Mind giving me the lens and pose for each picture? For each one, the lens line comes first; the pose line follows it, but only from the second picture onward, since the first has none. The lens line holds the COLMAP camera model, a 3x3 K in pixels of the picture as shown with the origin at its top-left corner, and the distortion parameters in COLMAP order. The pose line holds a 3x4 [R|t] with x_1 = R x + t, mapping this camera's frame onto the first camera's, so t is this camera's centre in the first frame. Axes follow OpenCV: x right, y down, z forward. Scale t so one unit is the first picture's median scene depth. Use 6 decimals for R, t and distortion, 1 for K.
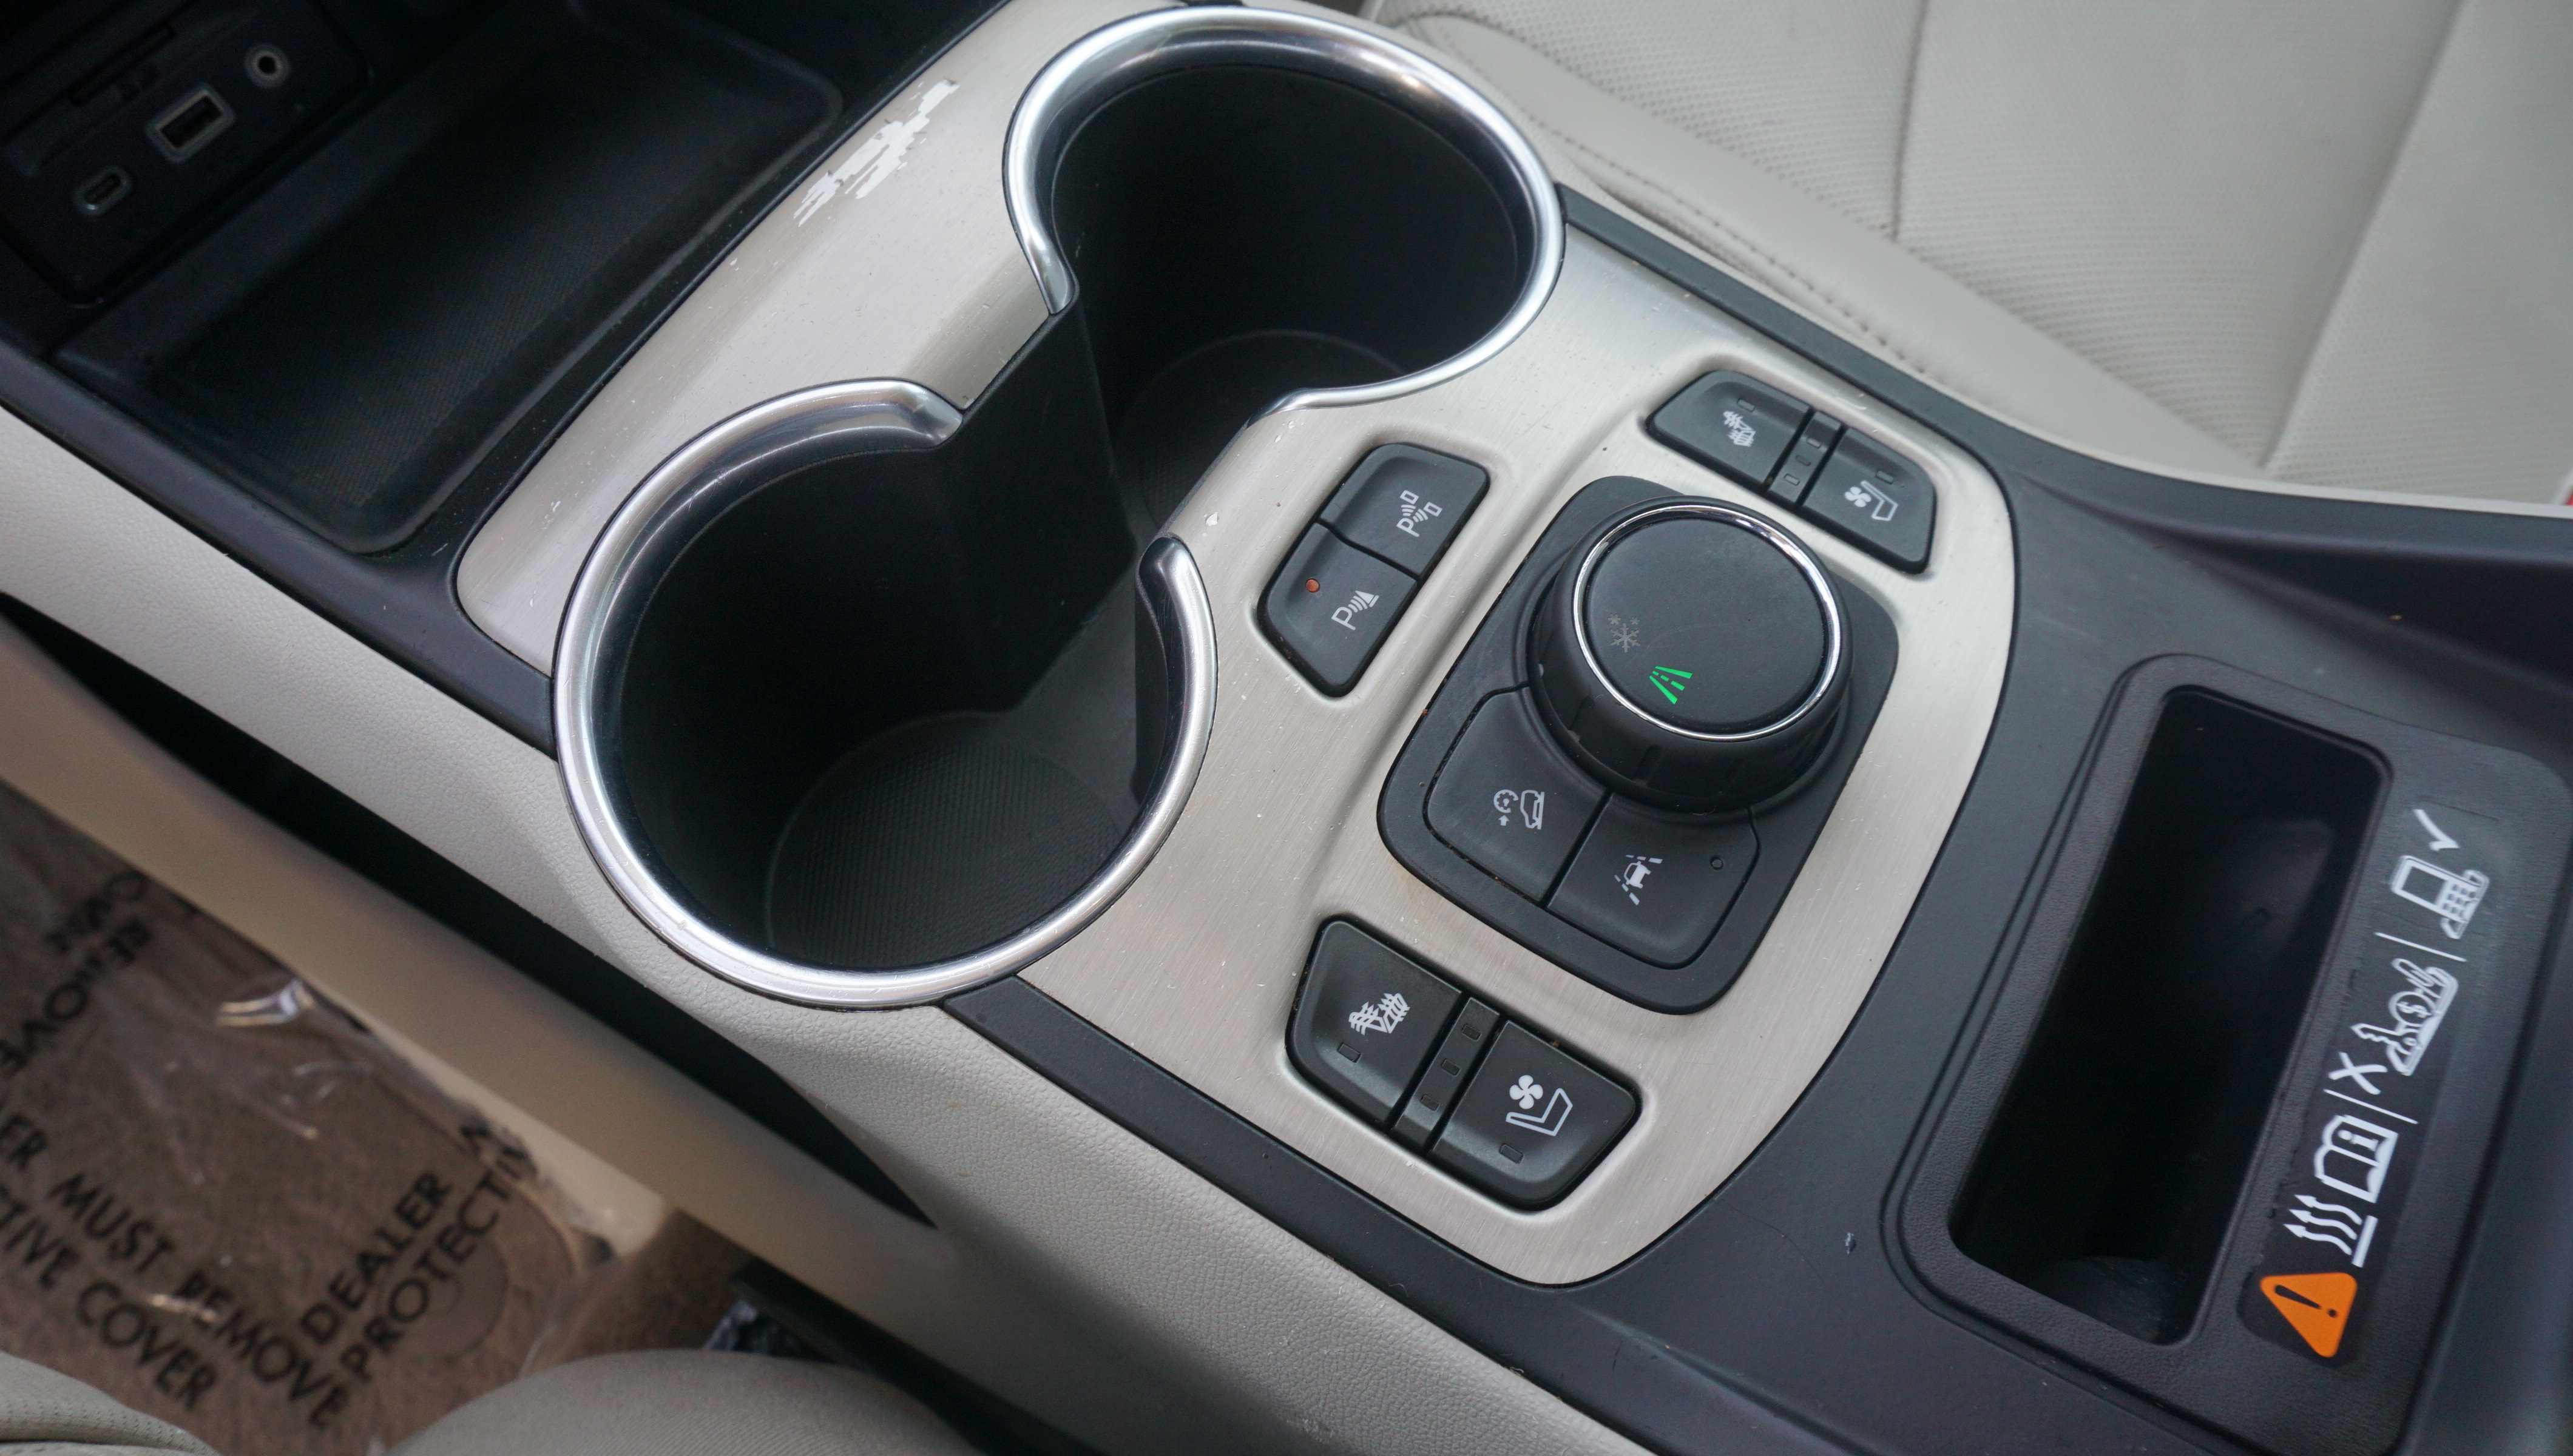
lens RADIAL K [[1729.7, 0, 1305.6], [0, 1729.7, 707.6], [0, 0, 1]] dist [-0.046247, 0.034419]
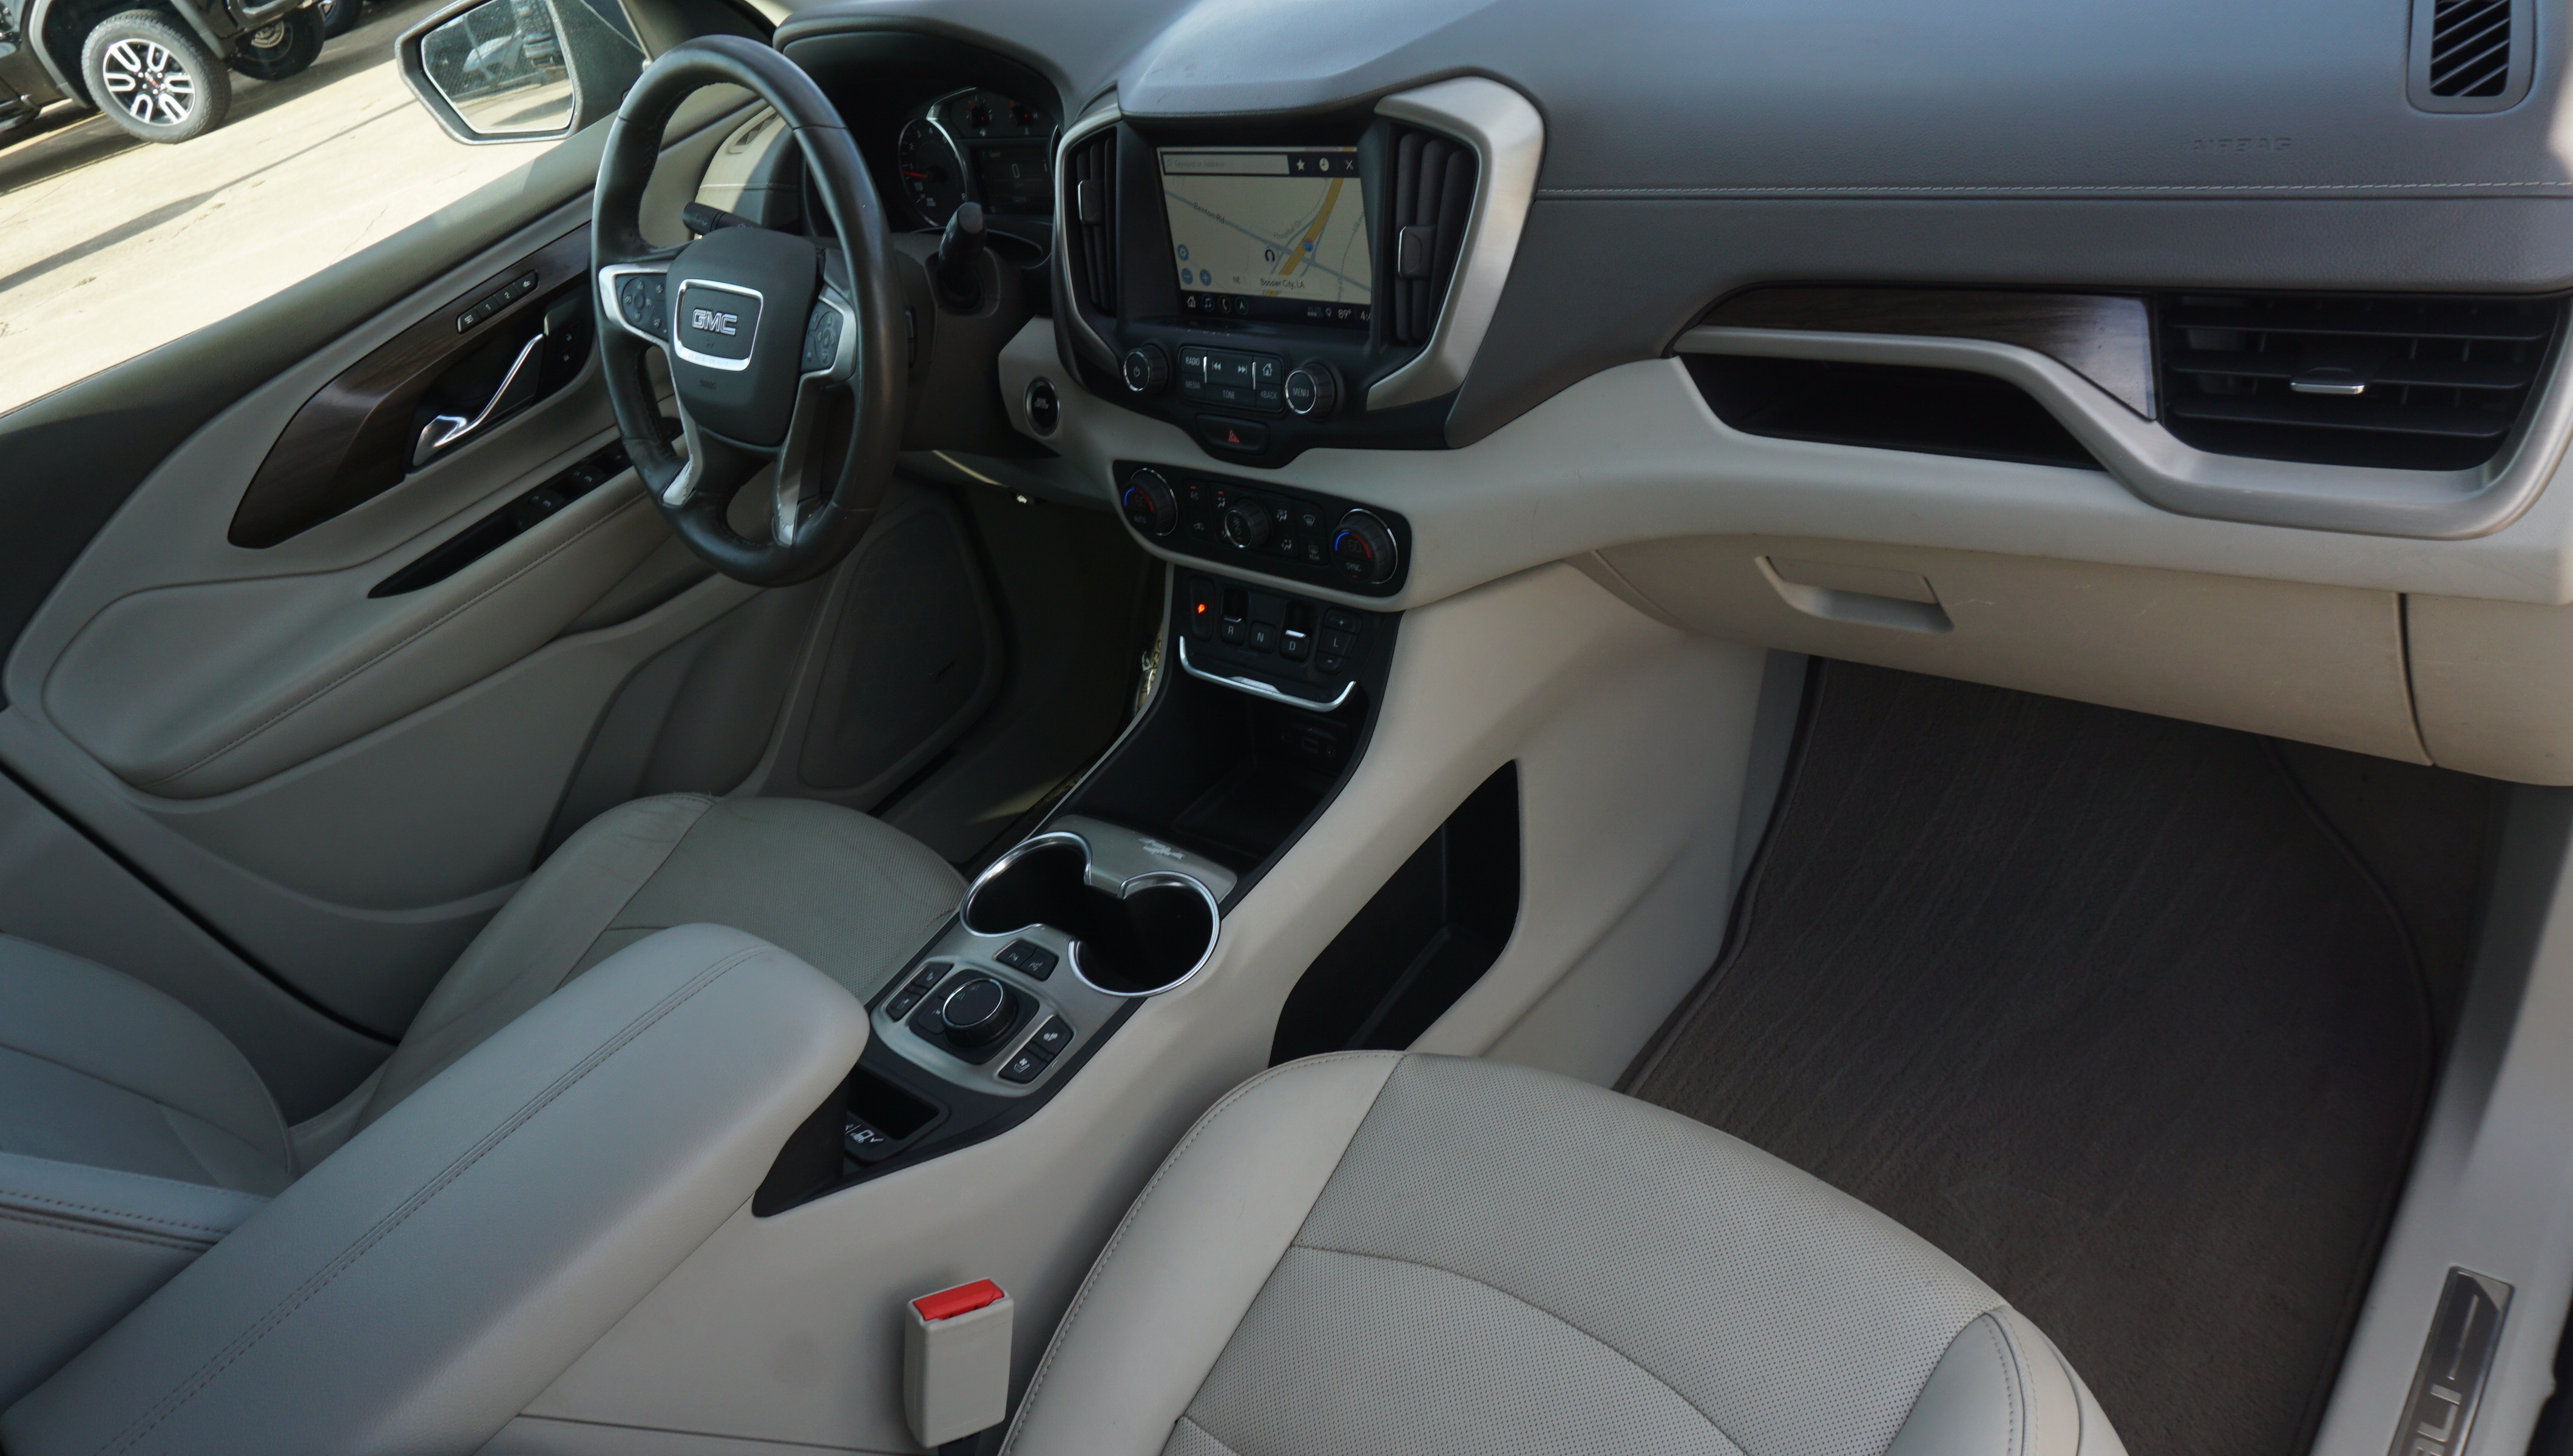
lens RADIAL K [[1729.7, 0, 1280.5], [0, 1729.7, 727.0], [0, 0, 1]] dist [-0.046247, 0.034419]
pose [[-0.145238, 0.589700, -0.794455, 2.696128], [-0.723610, 0.484304, 0.491771, -2.621287], [0.674755, 0.646300, 0.356374, -0.376441]]
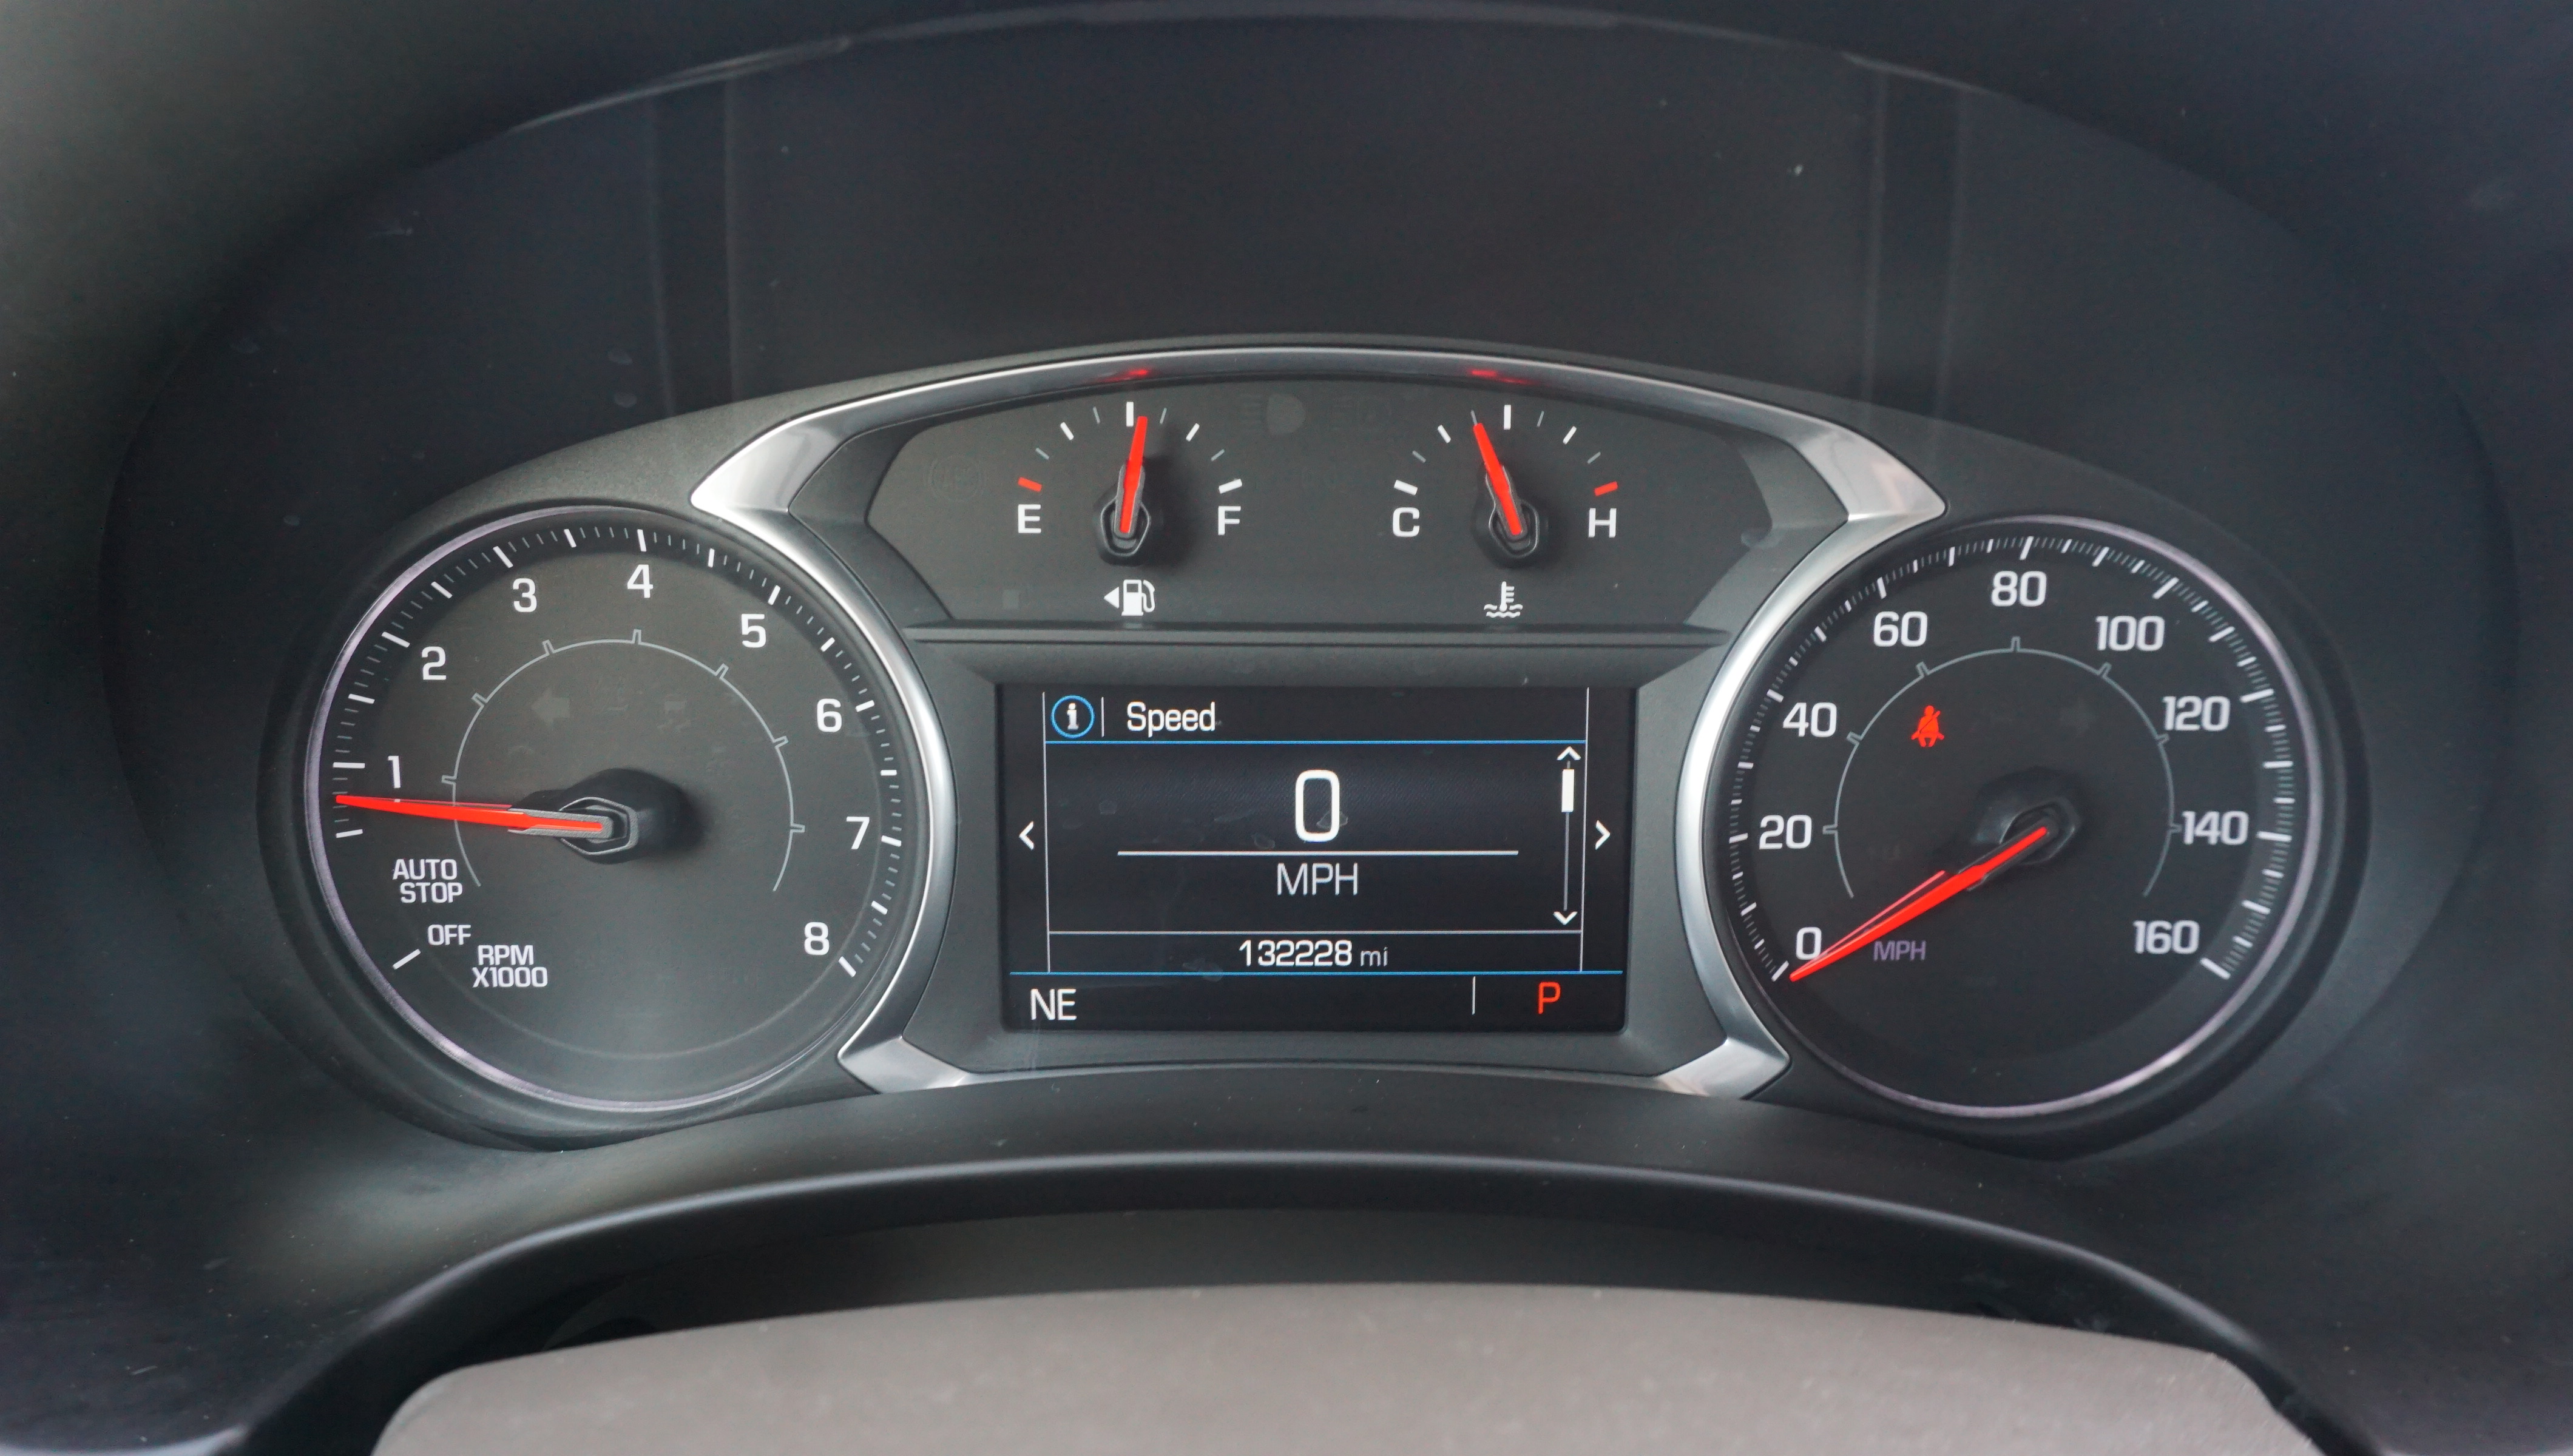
lens RADIAL K [[1729.7, 0, 1312.5], [0, 1729.7, 684.9], [0, 0, 1]] dist [-0.046247, 0.034419]
pose [[0.530421, 0.246237, -0.811185, -1.391278], [-0.749430, 0.583464, -0.312928, -0.115968], [0.396243, 0.773910, 0.494019, -0.678851]]
